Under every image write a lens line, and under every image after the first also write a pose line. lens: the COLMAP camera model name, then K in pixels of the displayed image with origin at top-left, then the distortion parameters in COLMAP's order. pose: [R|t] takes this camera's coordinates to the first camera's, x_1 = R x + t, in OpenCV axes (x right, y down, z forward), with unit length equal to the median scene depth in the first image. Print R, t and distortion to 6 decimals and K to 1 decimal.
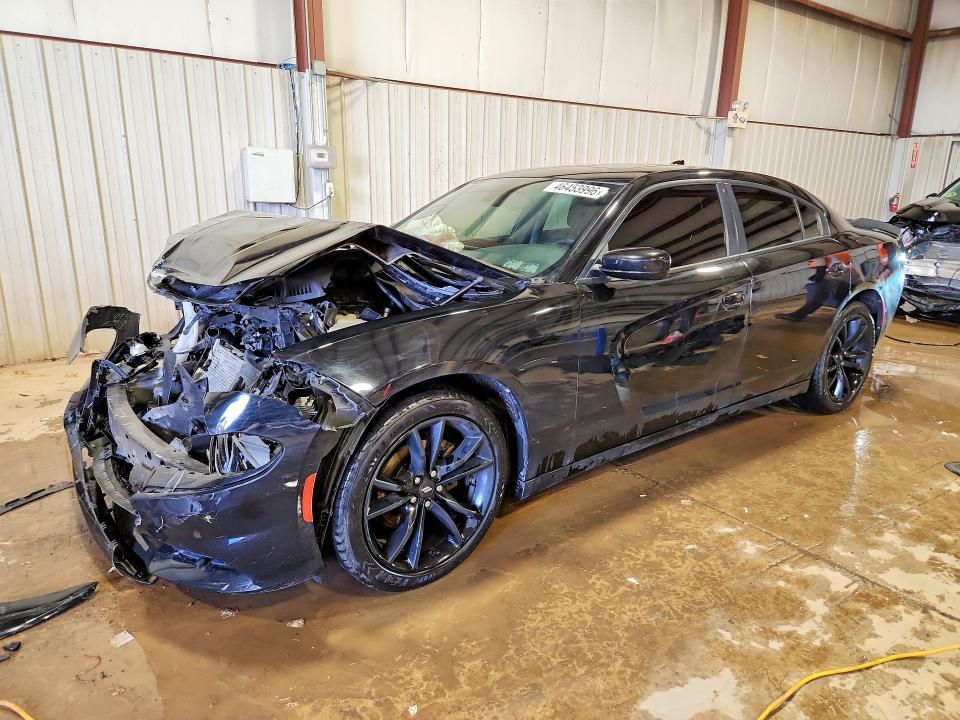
lens RADIAL K [[640.9, 0, 480.0], [0, 640.9, 360.0], [0, 0, 1]] dist [0.003746, 0.000687]
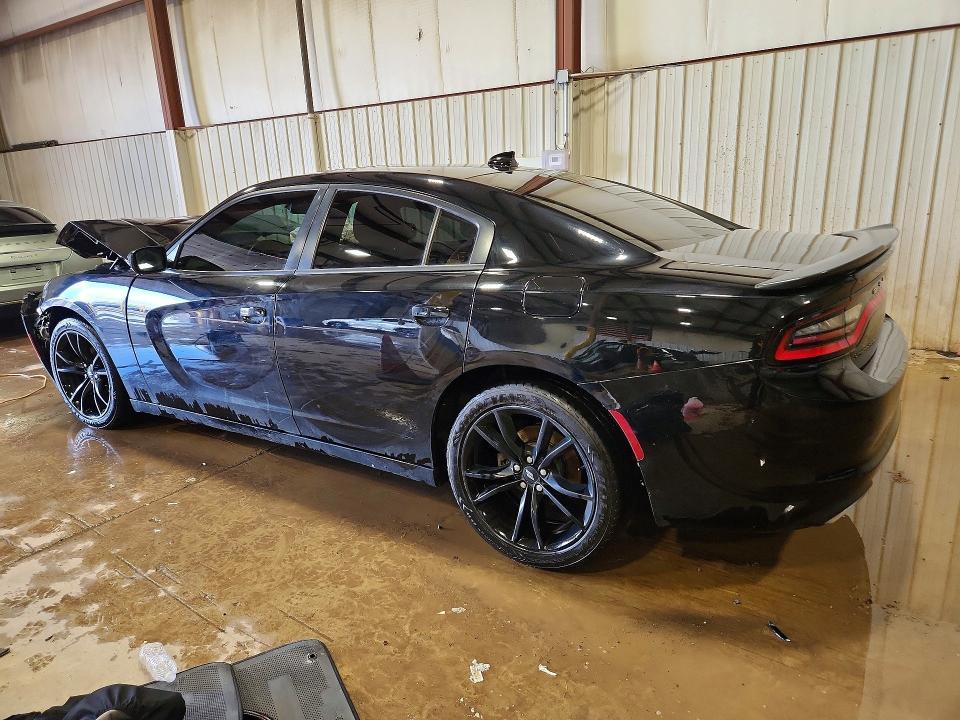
lens RADIAL K [[605.4, 0, 480.0], [0, 605.4, 360.0], [0, 0, 1]] dist [-0.029256, -0.000726]
pose [[0.376984, 0.224684, -0.898555, 0.750886], [-0.188959, 0.968385, 0.162868, -0.134685], [0.906740, 0.108391, 0.407521, 0.528978]]
